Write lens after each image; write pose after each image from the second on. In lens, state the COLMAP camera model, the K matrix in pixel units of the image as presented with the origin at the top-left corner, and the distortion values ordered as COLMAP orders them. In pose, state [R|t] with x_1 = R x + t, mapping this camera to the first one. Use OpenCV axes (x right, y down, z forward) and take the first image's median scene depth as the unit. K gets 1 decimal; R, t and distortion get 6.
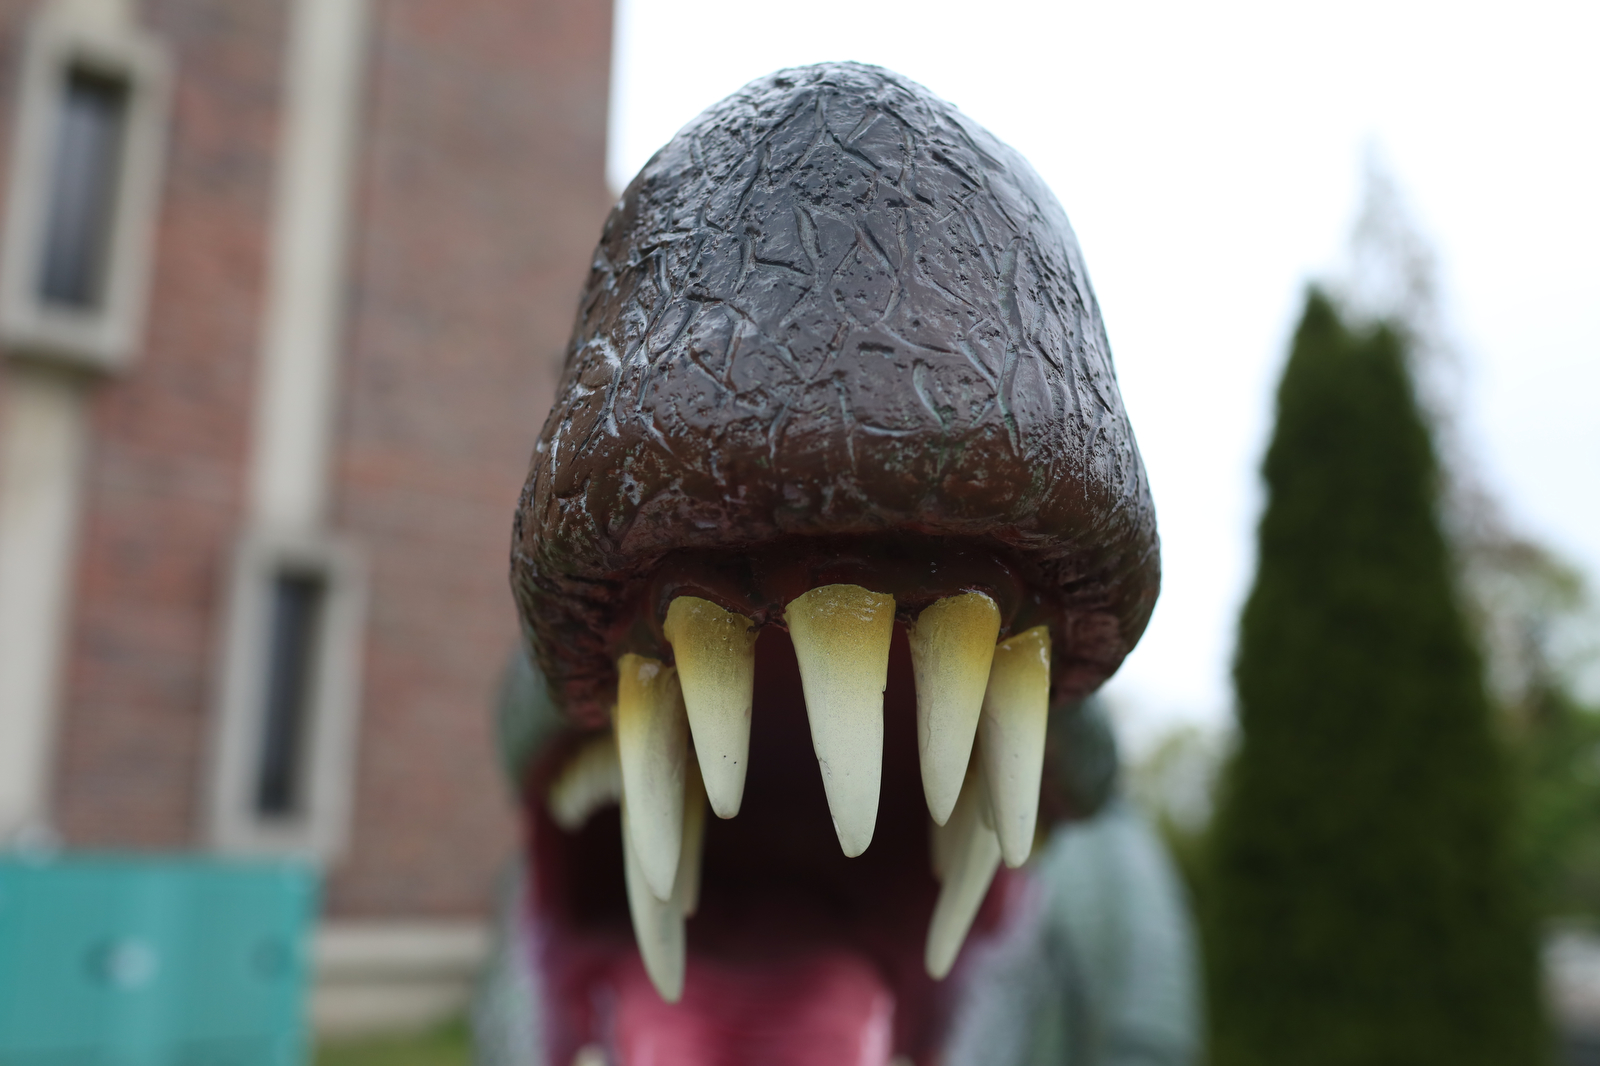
lens RADIAL K [[1611.0, 0, 800.0], [0, 1611.0, 533.0], [0, 0, 1]] dist [-0.047407, 0.004792]
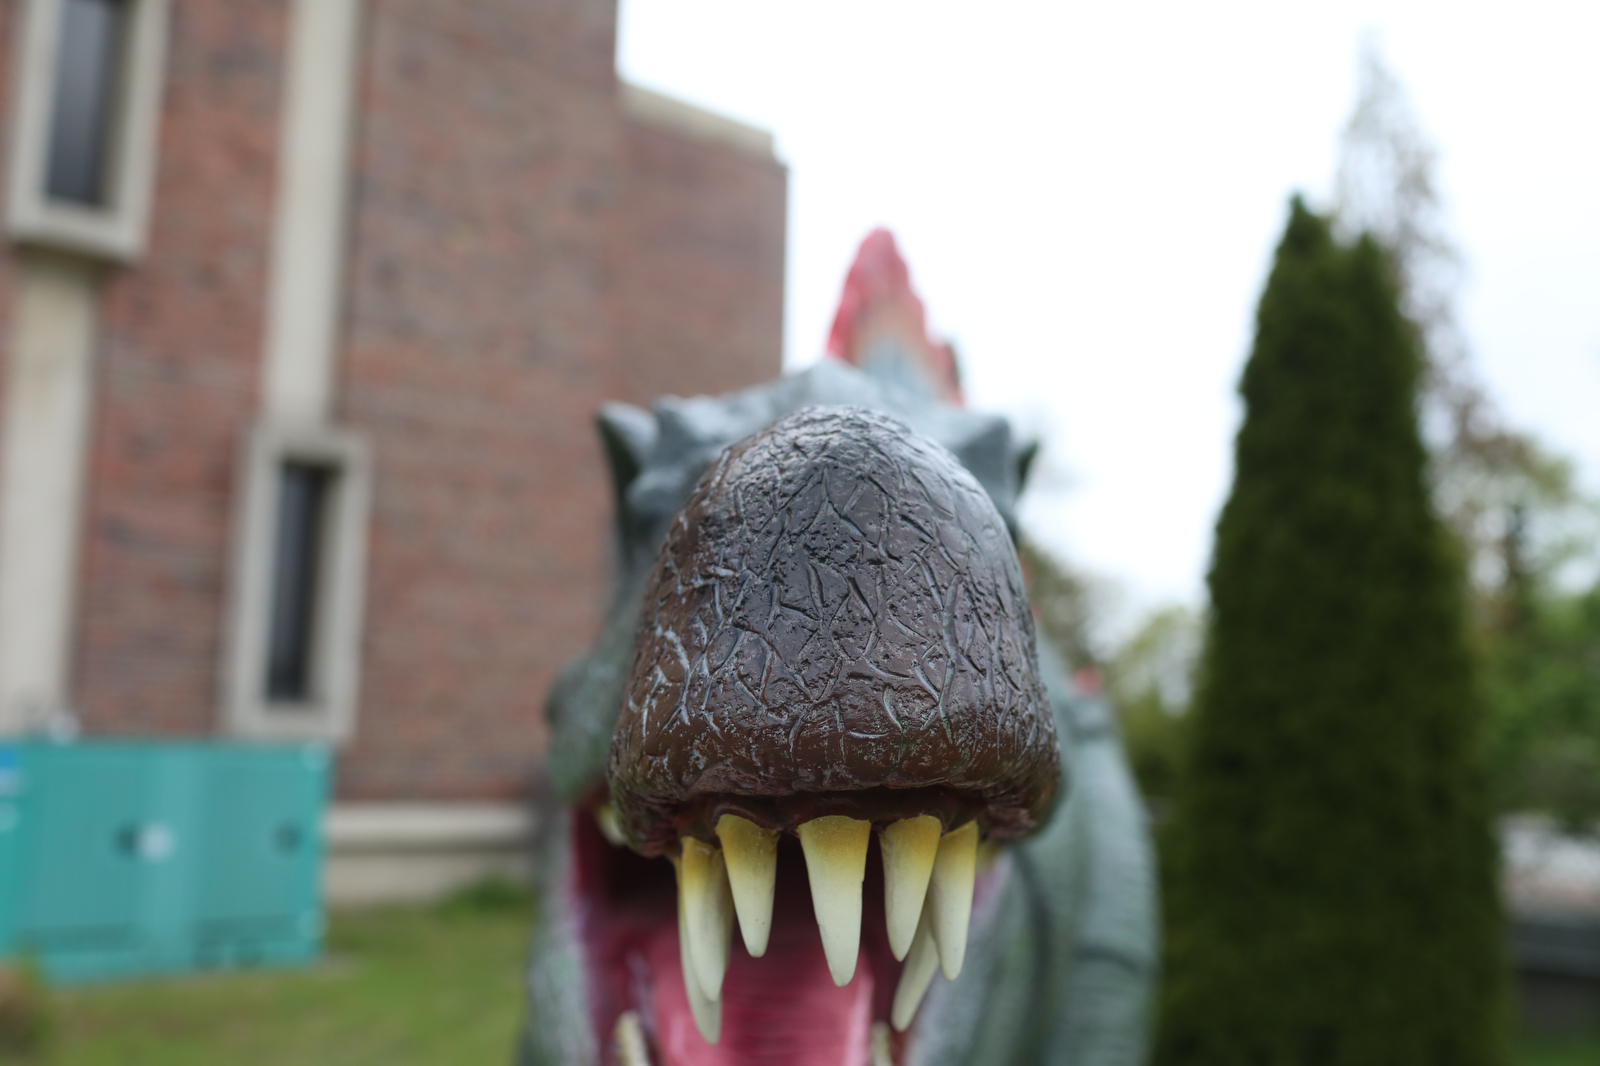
lens RADIAL K [[1607.3, 0, 800.0], [0, 1607.3, 533.0], [0, 0, 1]] dist [-0.109808, 0.189778]
pose [[0.999945, 0.010152, 0.002449, -0.013264], [-0.010311, 0.996923, 0.077700, -0.337373], [-0.001652, -0.077721, 0.996974, -0.463810]]
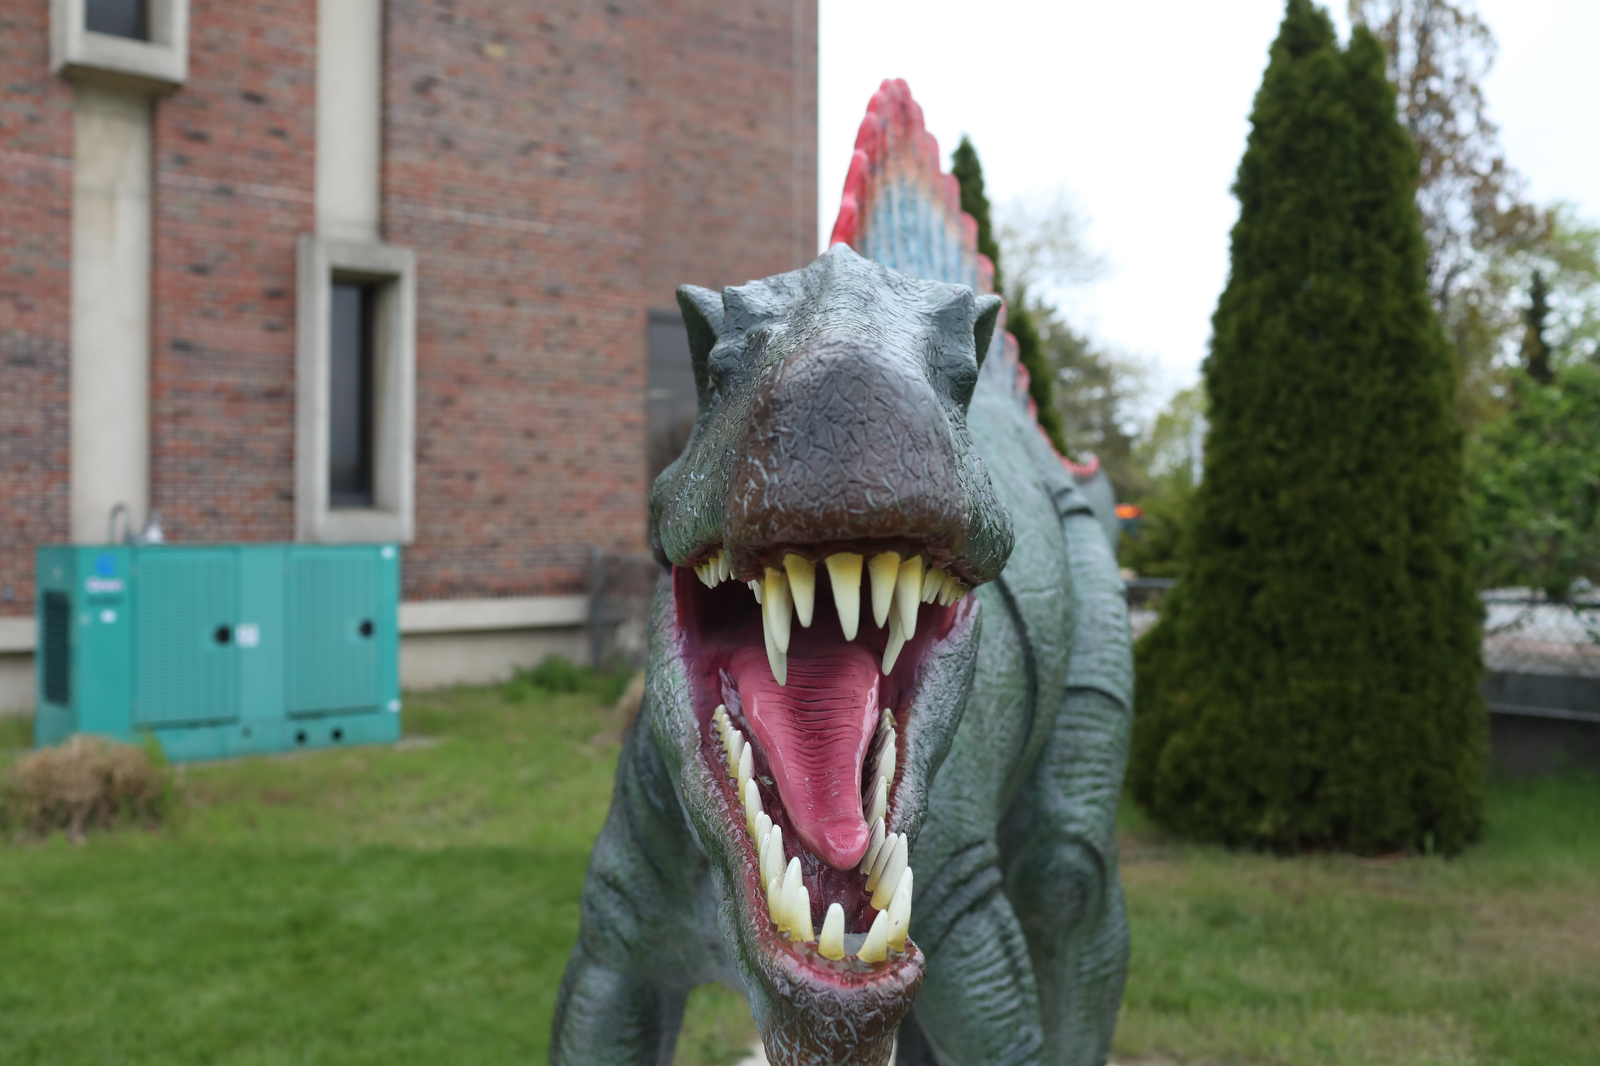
lens RADIAL K [[1607.3, 0, 800.0], [0, 1607.3, 533.0], [0, 0, 1]] dist [-0.109808, 0.189778]
pose [[0.999697, -0.014767, -0.019679, 0.002815], [0.018540, 0.977952, 0.208004, -0.599092], [0.016173, -0.208306, 0.977930, -1.822400]]
